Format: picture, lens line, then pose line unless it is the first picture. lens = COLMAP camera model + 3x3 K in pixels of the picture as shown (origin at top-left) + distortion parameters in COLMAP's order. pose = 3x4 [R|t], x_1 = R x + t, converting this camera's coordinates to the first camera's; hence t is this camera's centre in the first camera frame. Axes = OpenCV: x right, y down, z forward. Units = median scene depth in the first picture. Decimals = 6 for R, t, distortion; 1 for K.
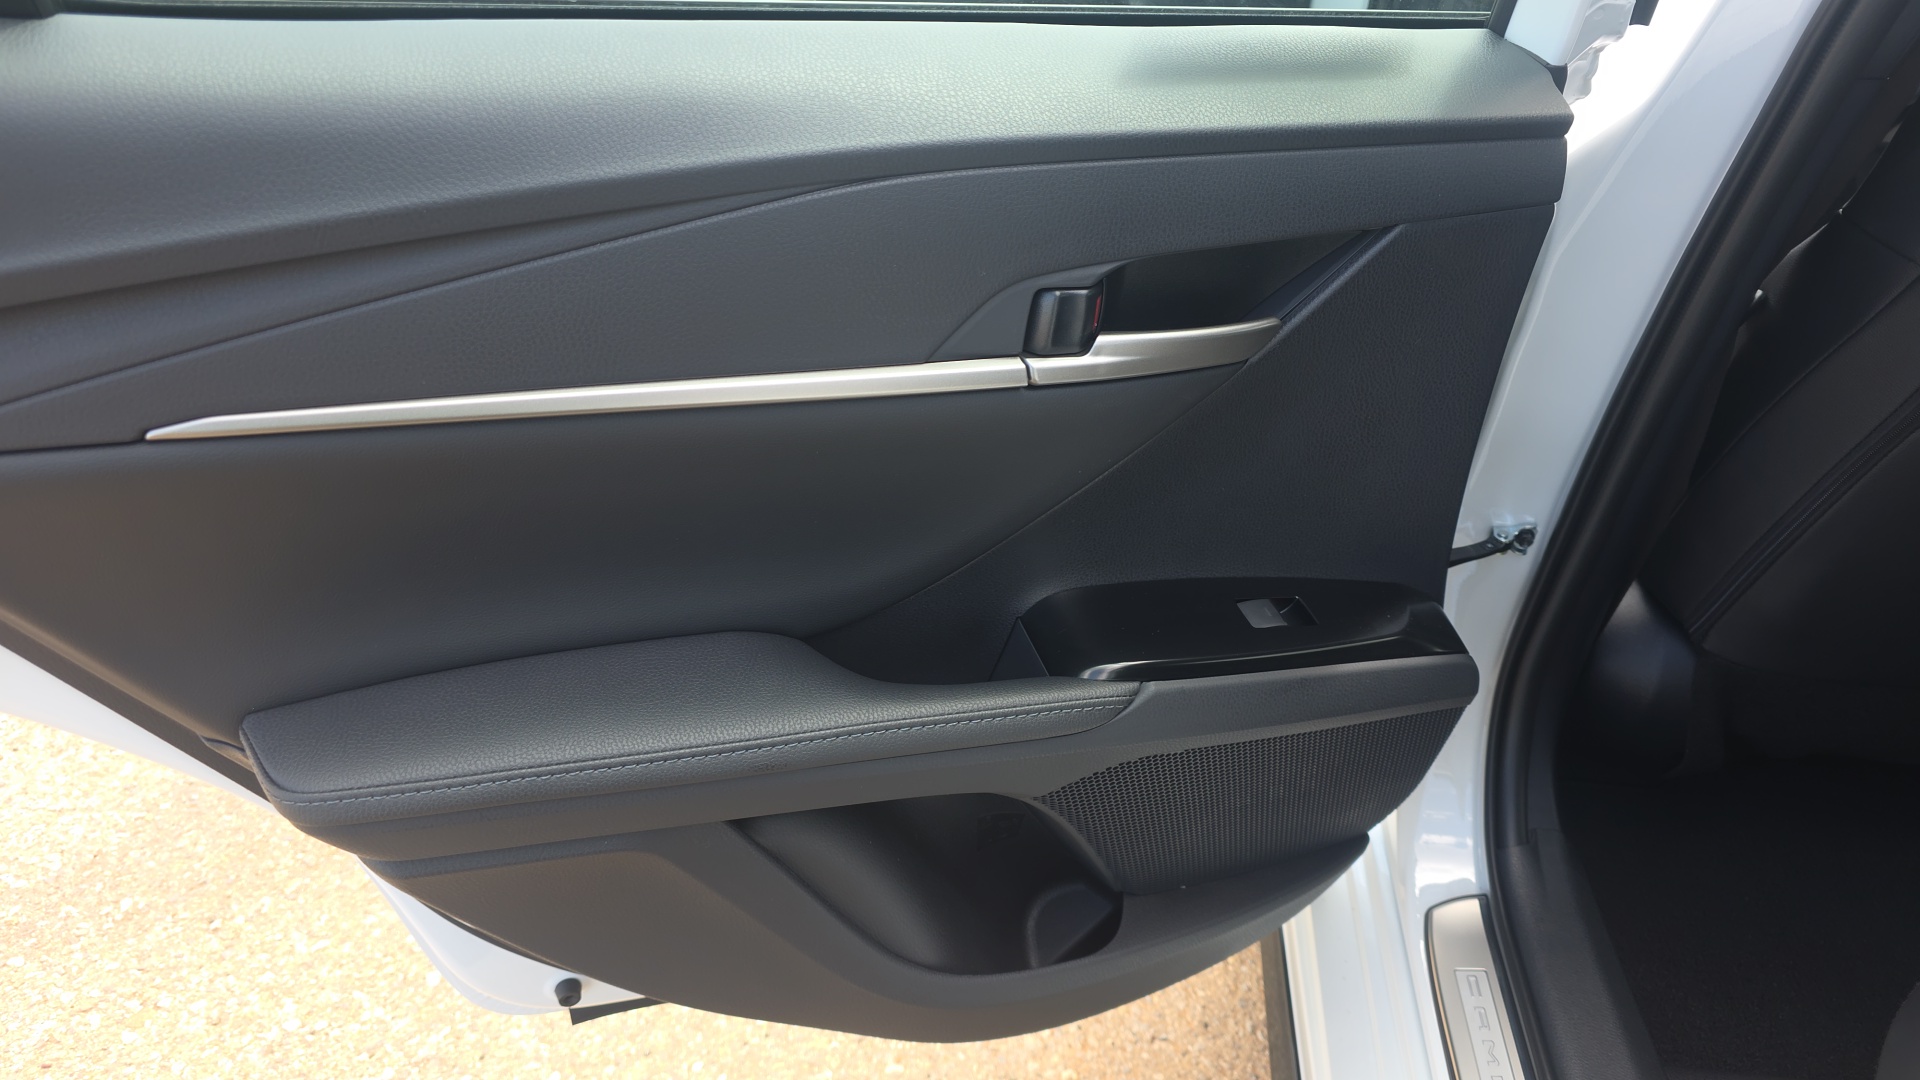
lens RADIAL K [[1323.0, 0, 957.0], [0, 1323.0, 544.4], [0, 0, 1]] dist [0.046562, -0.045888]
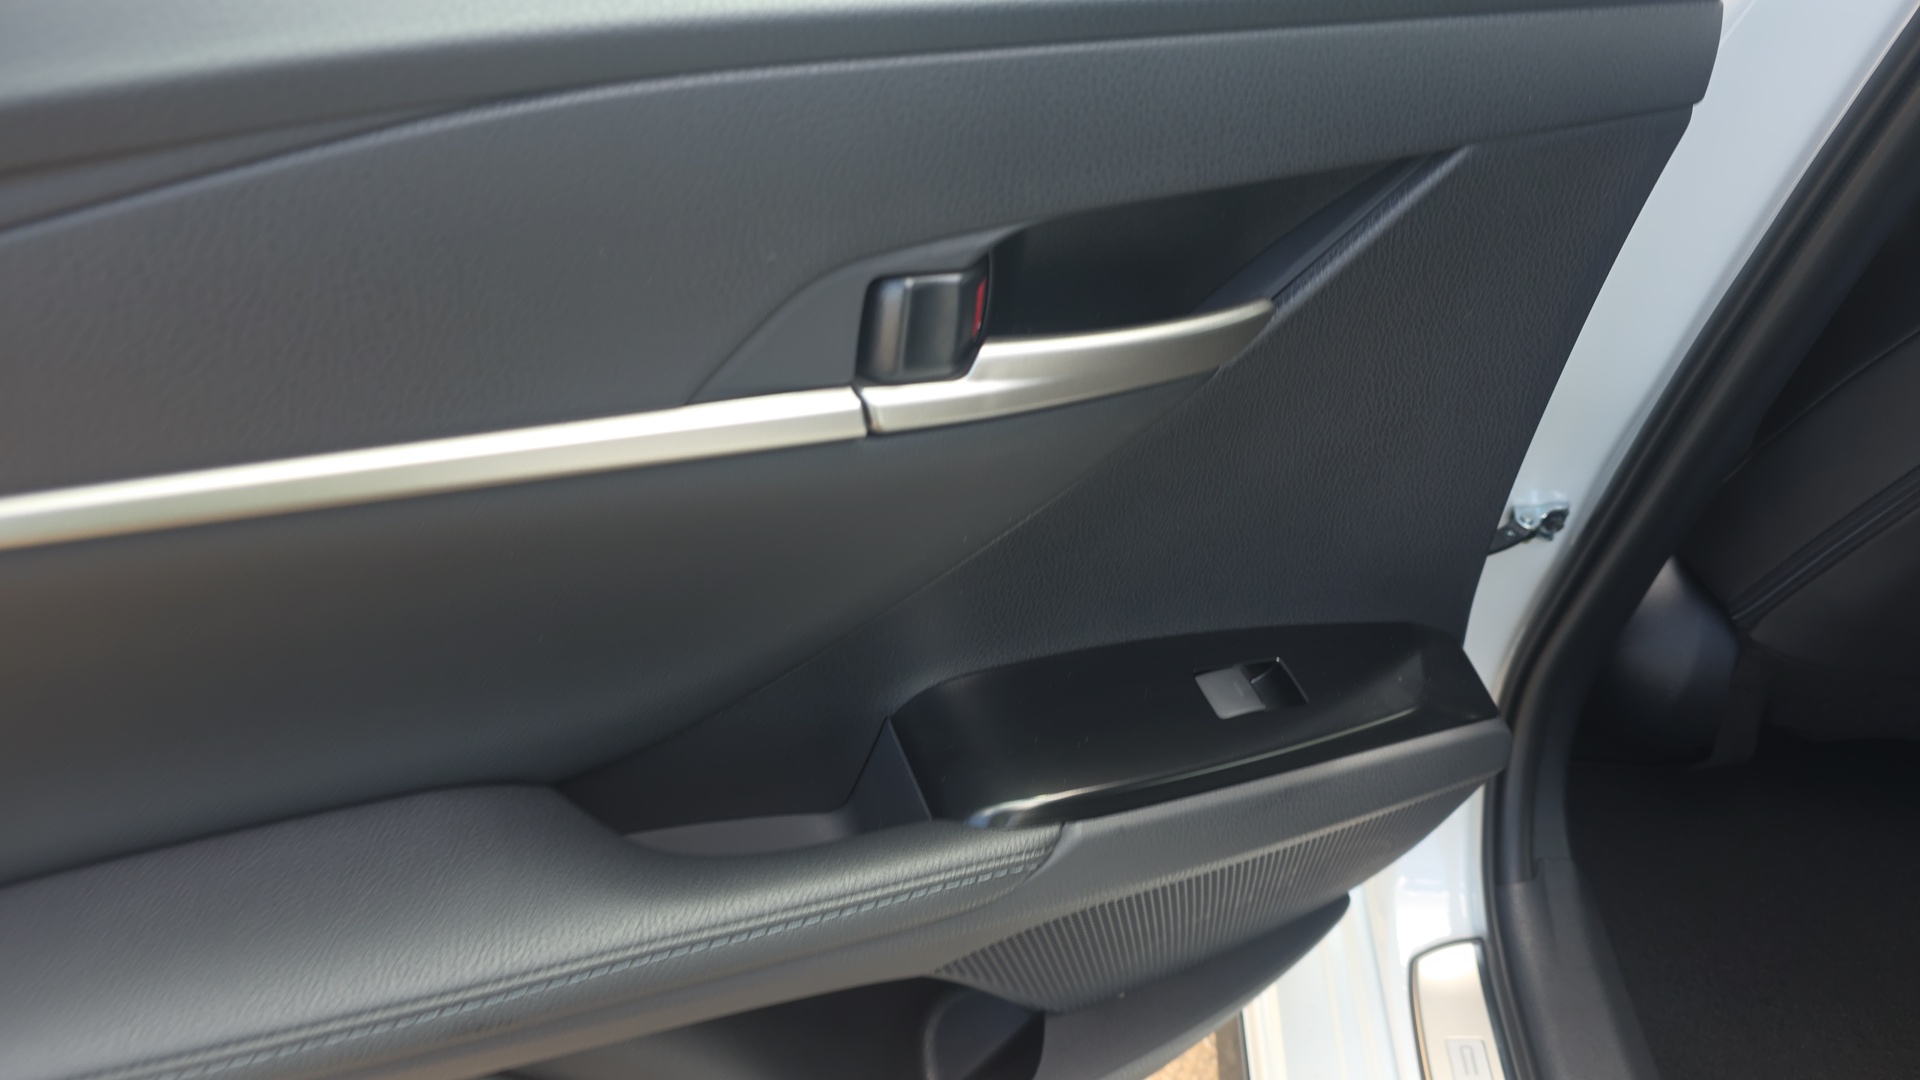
lens RADIAL K [[1323.0, 0, 986.6], [0, 1323.0, 582.0], [0, 0, 1]] dist [0.046562, -0.045888]
pose [[0.997400, -0.027155, 0.066757, 0.059632], [0.017228, 0.989278, 0.145023, -0.126863], [-0.069980, -0.143496, 0.987174, 0.353783]]
